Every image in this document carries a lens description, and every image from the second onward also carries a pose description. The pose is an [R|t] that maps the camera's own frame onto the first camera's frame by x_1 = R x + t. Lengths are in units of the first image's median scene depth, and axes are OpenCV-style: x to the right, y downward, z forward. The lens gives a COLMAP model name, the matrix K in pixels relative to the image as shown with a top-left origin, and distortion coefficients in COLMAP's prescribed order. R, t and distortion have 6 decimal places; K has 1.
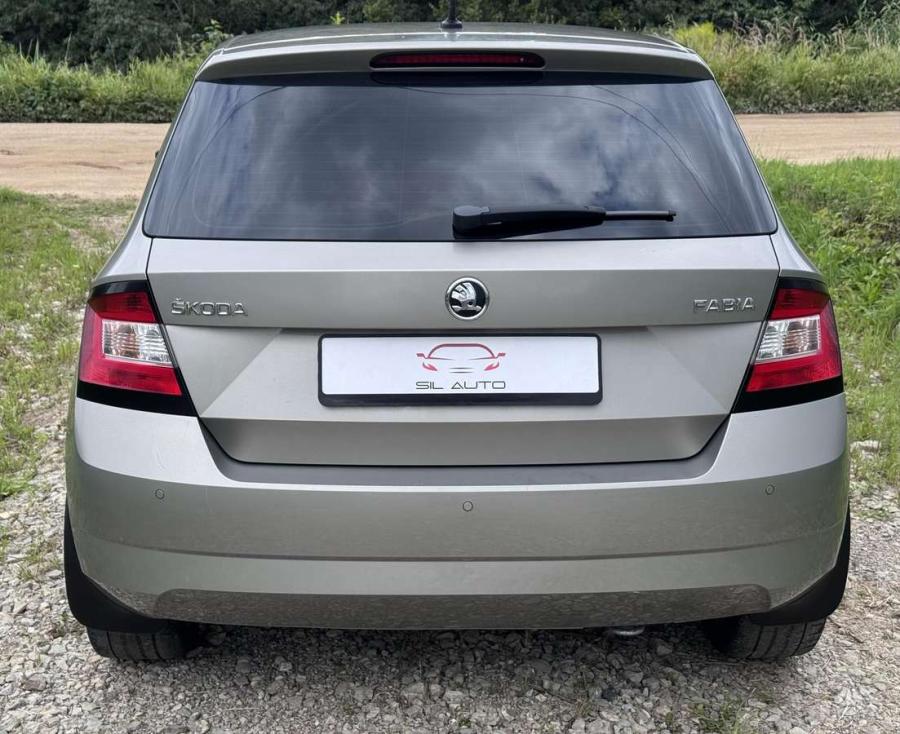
lens RADIAL K [[1332.5, 0, 436.6], [0, 1332.5, 362.6], [0, 0, 1]] dist [0.104311, 0.000000]
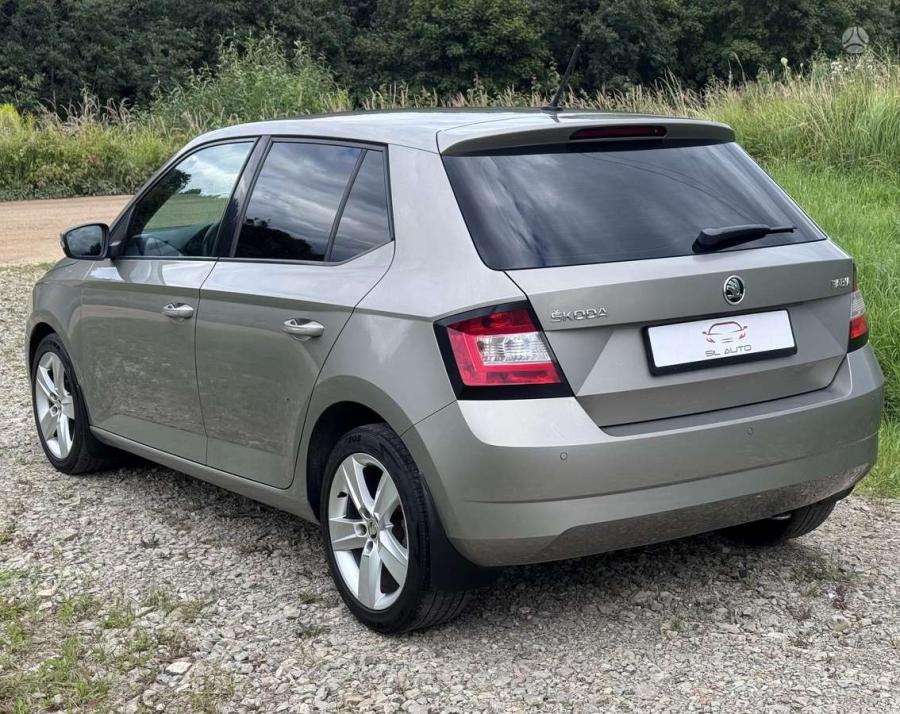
lens RADIAL K [[1436.2, 0, 492.7], [0, 1436.2, 363.4], [0, 0, 1]] dist [0.091217, 0.000000]
pose [[0.834860, -0.108795, 0.539604, -0.790029], [0.145881, 0.988952, -0.026310, 0.026087], [-0.530780, 0.100683, 0.841508, -0.136517]]
